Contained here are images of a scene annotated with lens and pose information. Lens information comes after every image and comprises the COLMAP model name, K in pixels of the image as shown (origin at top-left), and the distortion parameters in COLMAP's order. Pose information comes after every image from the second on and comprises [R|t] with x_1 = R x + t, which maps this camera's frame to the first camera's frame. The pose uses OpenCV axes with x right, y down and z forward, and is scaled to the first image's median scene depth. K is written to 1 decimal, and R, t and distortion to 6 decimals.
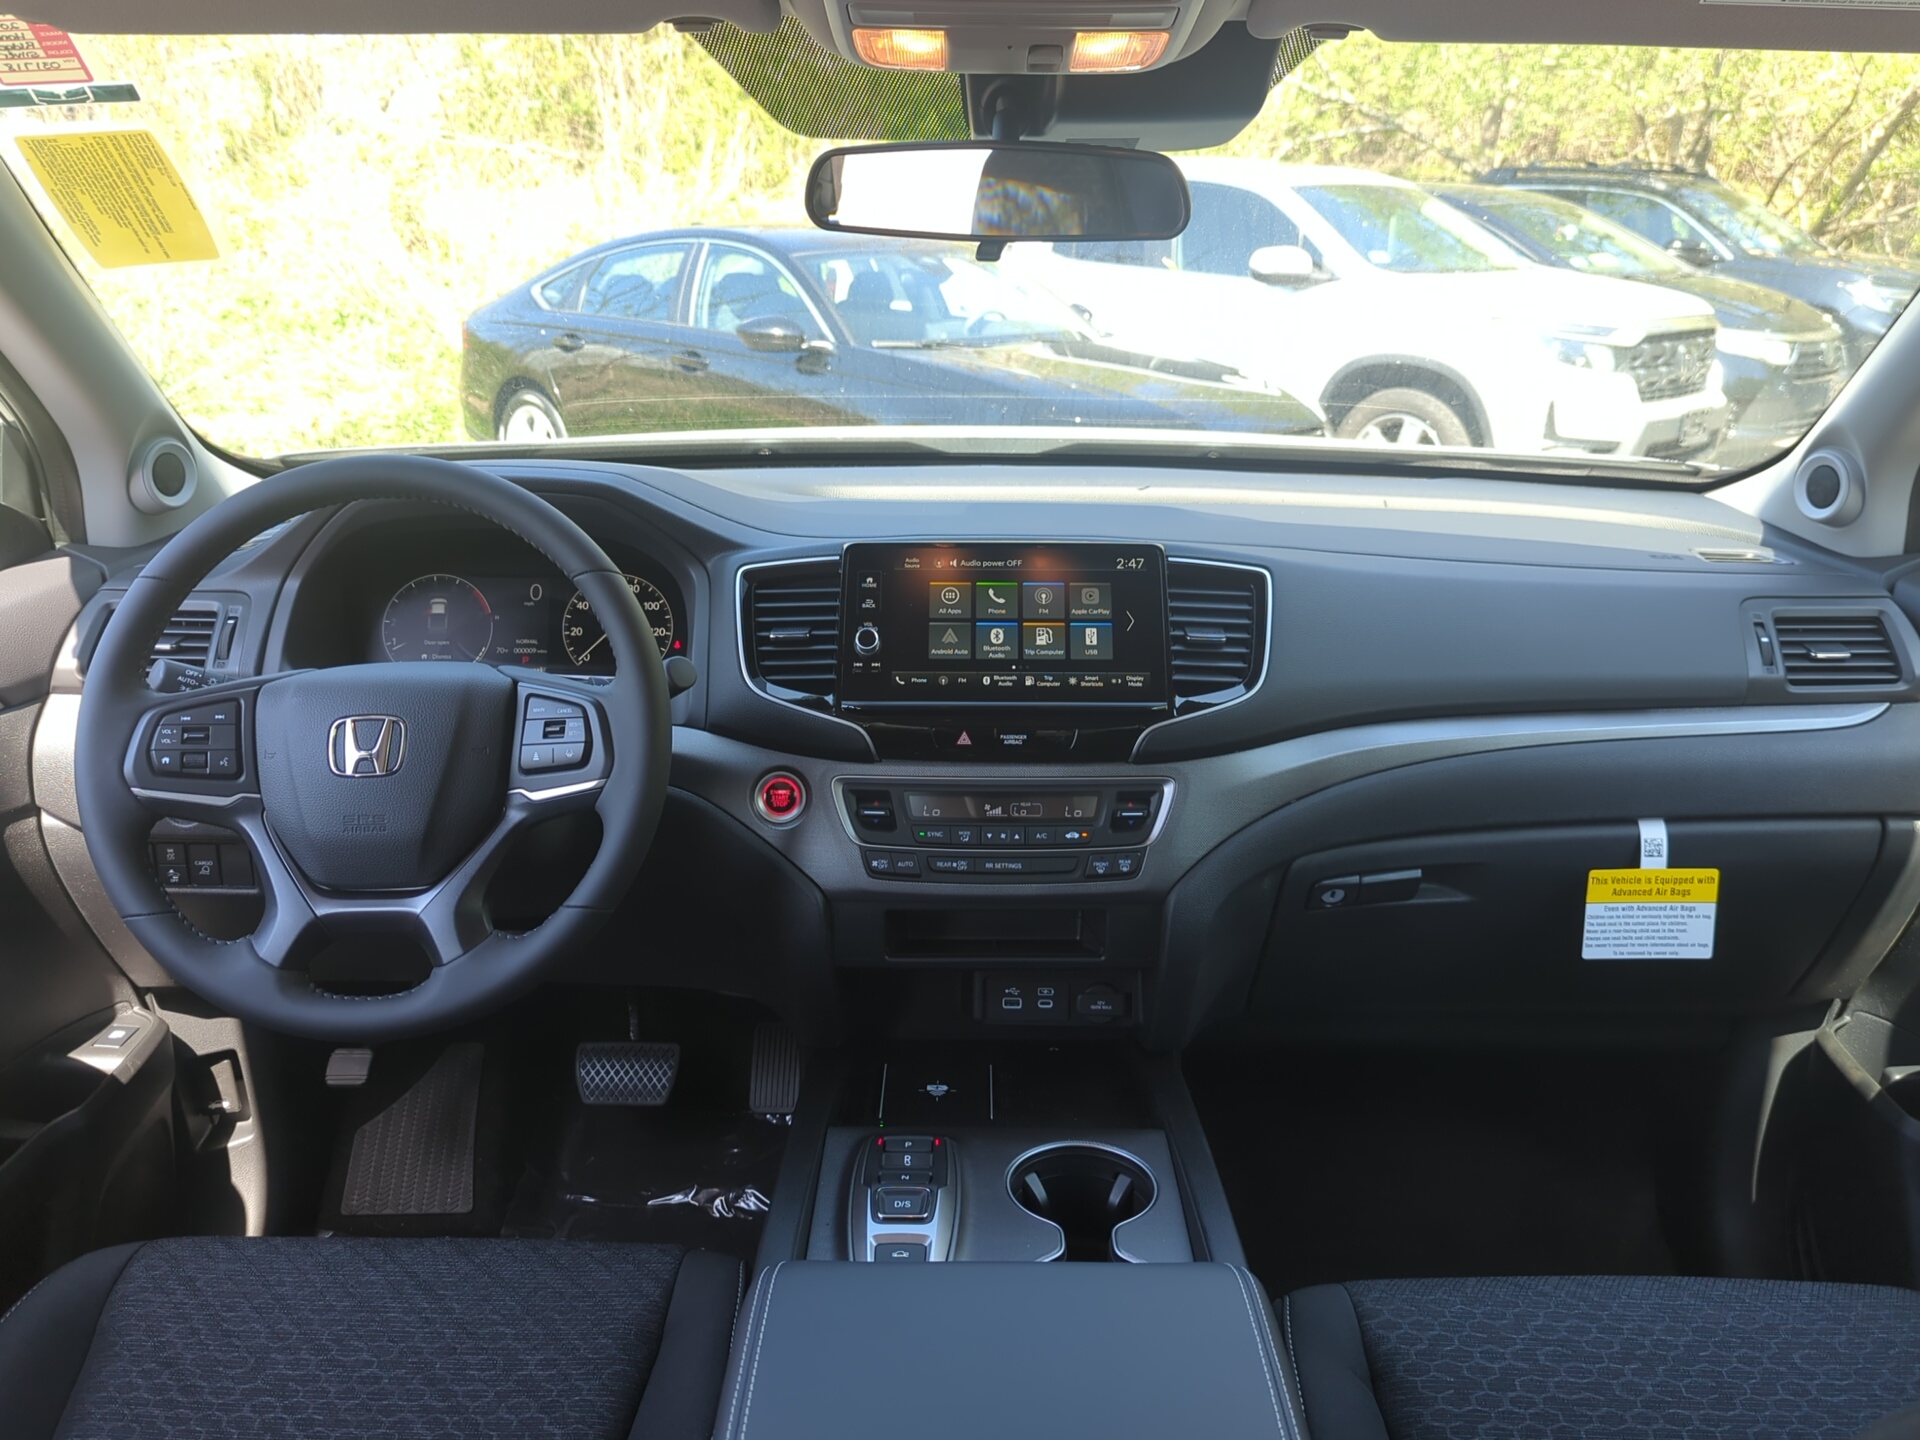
lens RADIAL K [[1561.9, 0, 978.6], [0, 1561.9, 695.7], [0, 0, 1]] dist [0.063990, -0.064253]
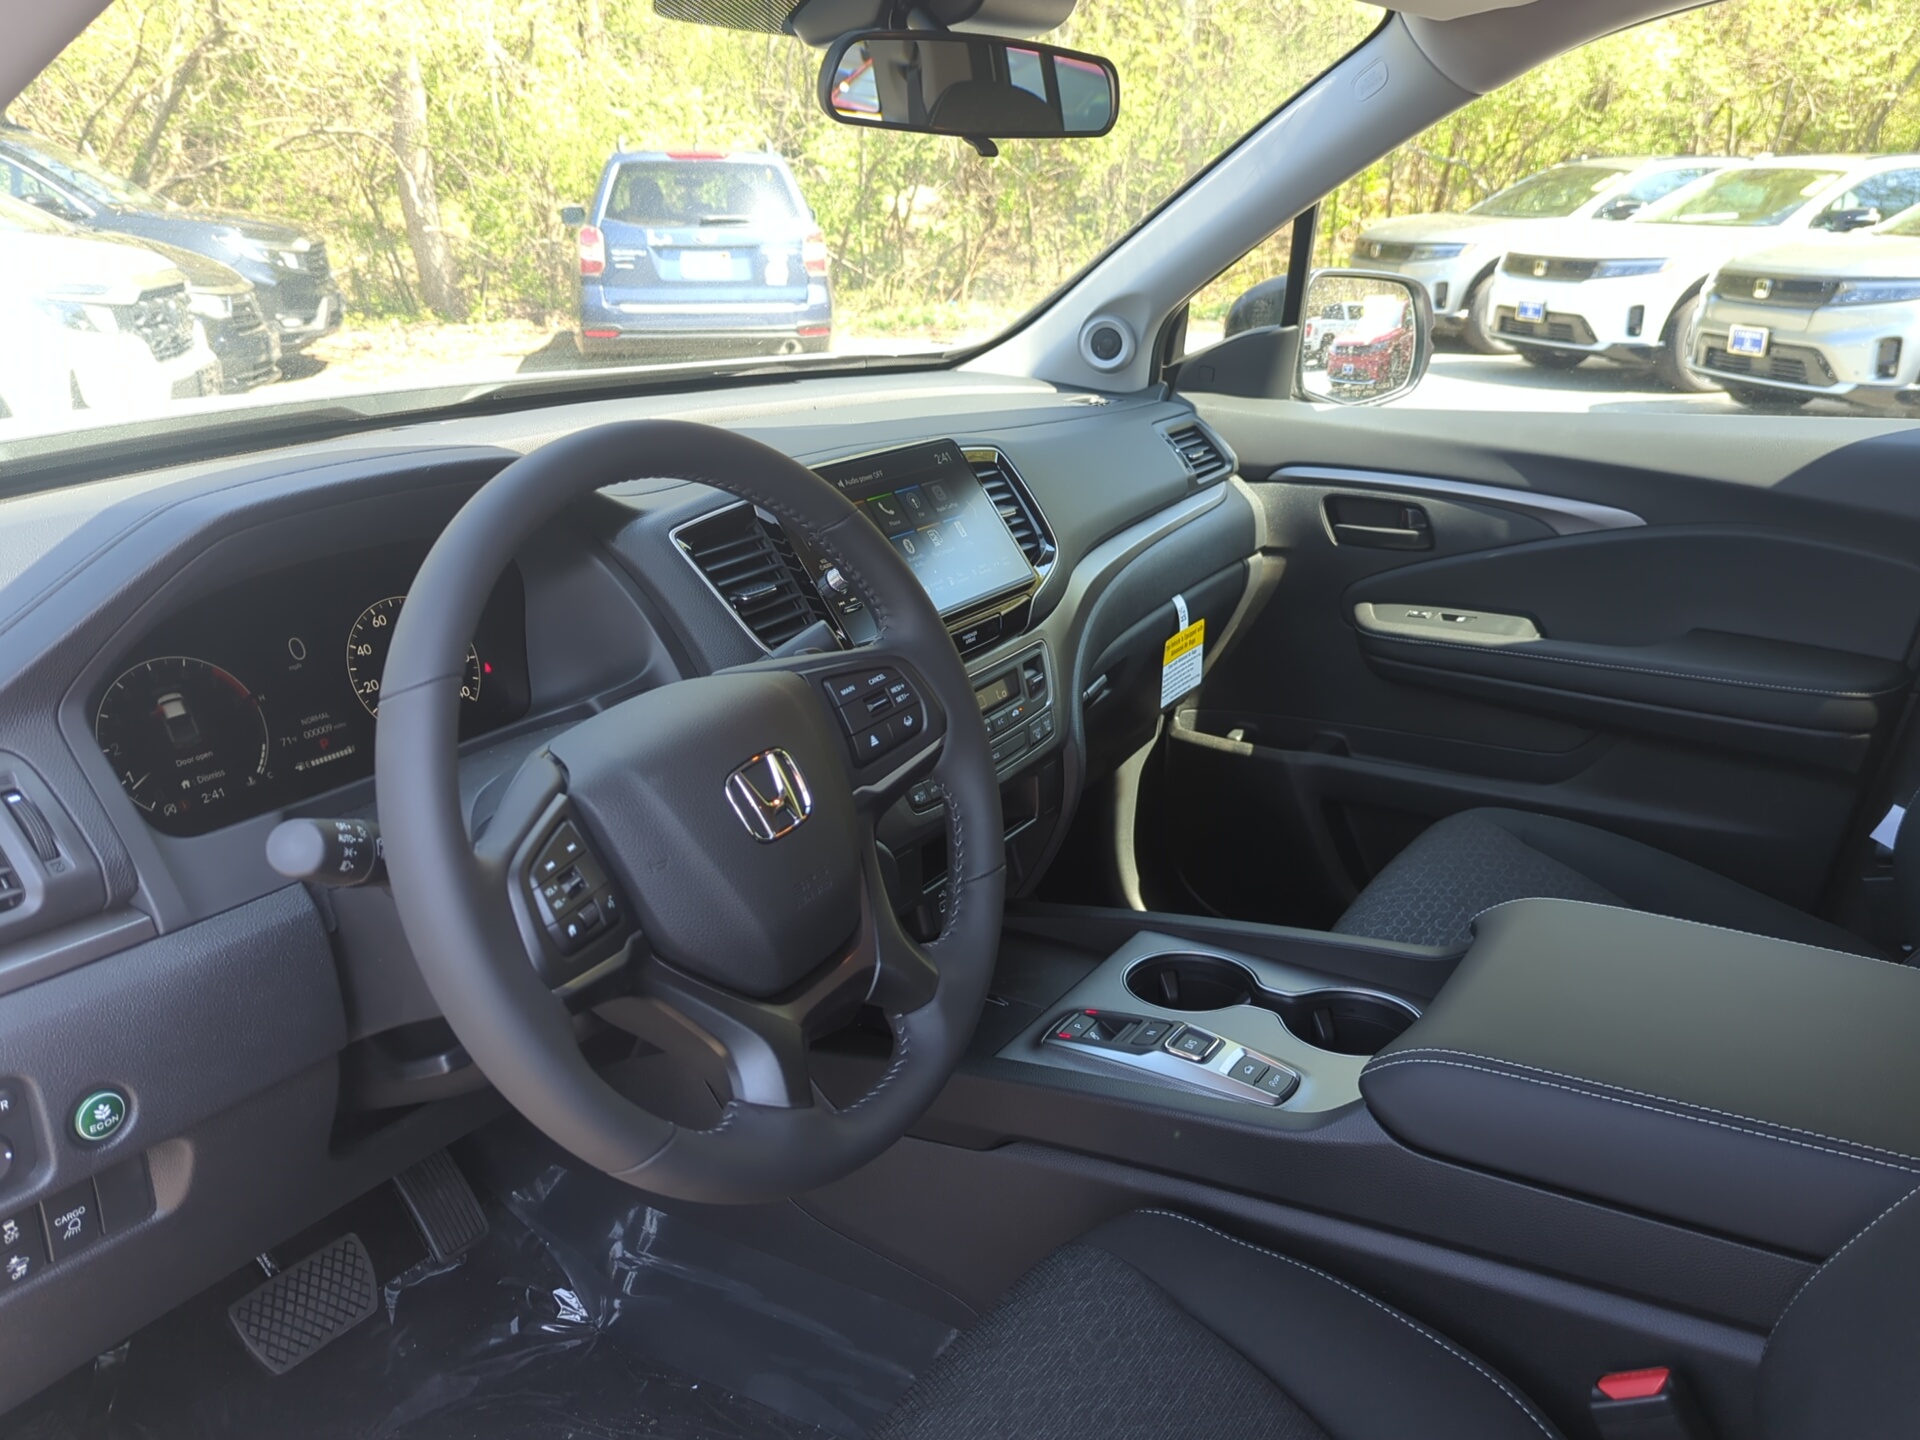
lens RADIAL K [[1554.6, 0, 992.8], [0, 1554.6, 692.9], [0, 0, 1]] dist [0.110494, -0.138647]
pose [[0.529092, -0.267929, 0.805155, -0.692192], [0.251776, 0.955684, 0.152570, -0.076822], [-0.810352, 0.121995, 0.573103, 0.351846]]
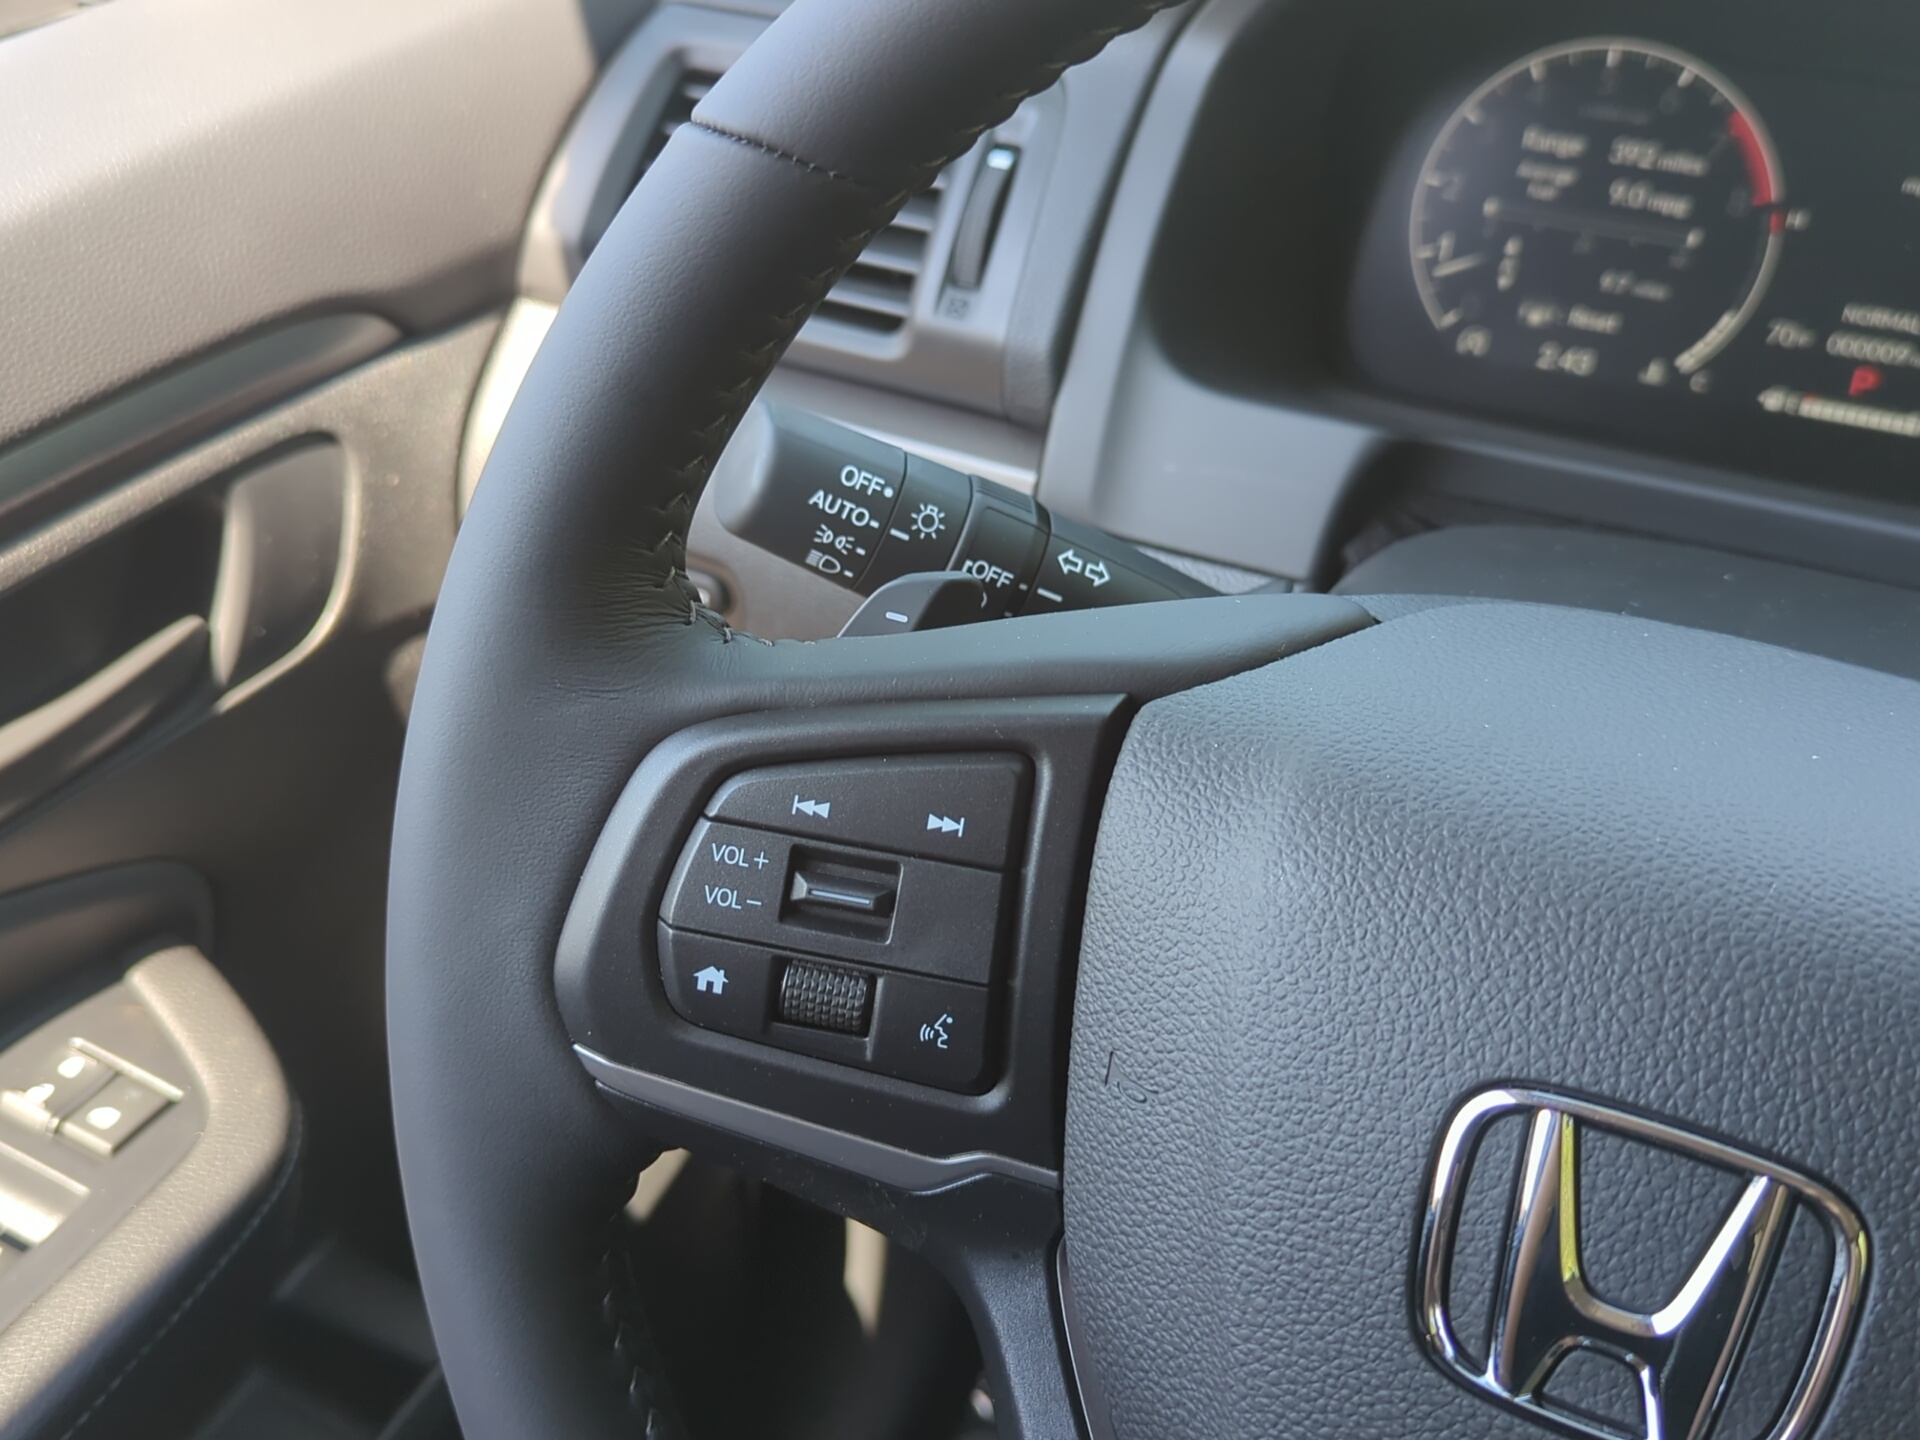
lens RADIAL K [[2036.7, 0, 989.0], [0, 2036.7, 690.0], [0, 0, 1]] dist [-0.007964, 0.053148]
pose [[0.906323, 0.237791, -0.349335, -0.290170], [-0.116405, 0.935159, 0.334556, -0.078044], [0.406238, -0.262551, 0.875236, 0.578894]]
